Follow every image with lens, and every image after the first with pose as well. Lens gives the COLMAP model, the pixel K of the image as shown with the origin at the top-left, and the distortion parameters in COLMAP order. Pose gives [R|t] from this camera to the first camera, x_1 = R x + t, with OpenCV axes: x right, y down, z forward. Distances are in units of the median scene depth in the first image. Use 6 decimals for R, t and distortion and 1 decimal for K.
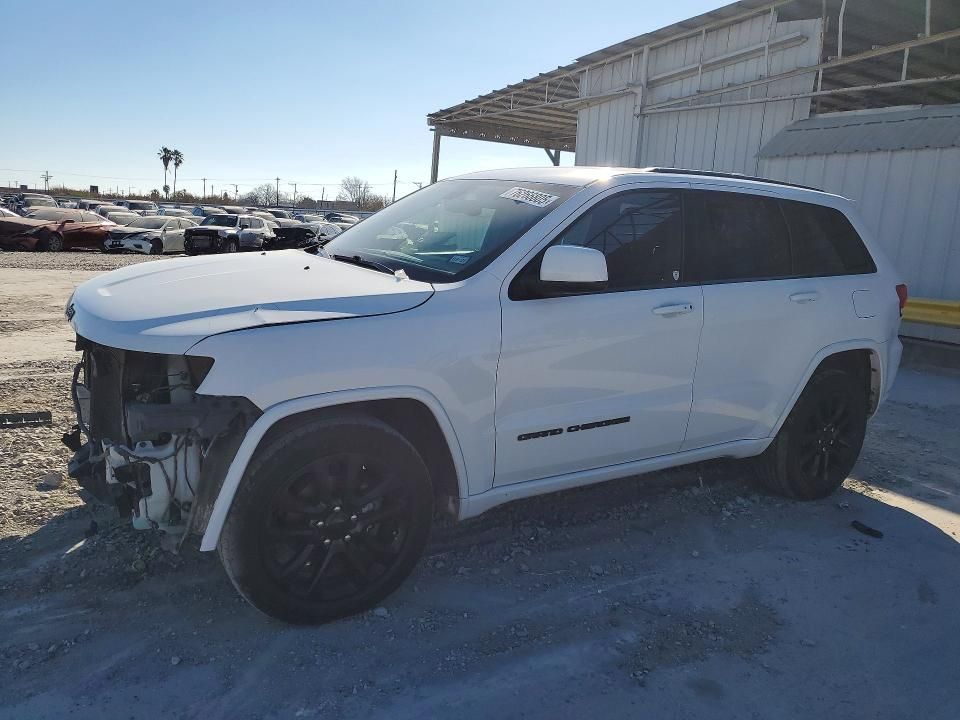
lens RADIAL K [[723.5, 0, 479.1], [0, 723.5, 360.0], [0, 0, 1]] dist [0.013423, 0.009187]
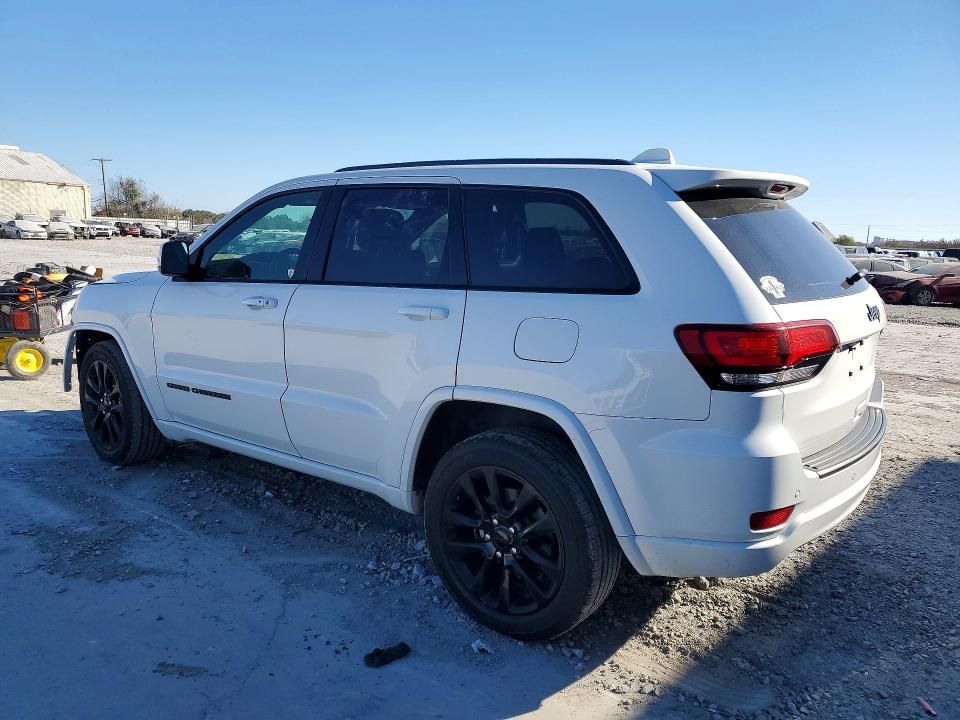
lens RADIAL K [[723.5, 0, 451.3], [0, 723.5, 359.5], [0, 0, 1]] dist [0.013423, 0.009187]
pose [[0.336669, 0.112653, -0.934860, 1.417225], [-0.187680, 0.980925, 0.050615, -0.100454], [0.922730, 0.158414, 0.351390, 0.954836]]
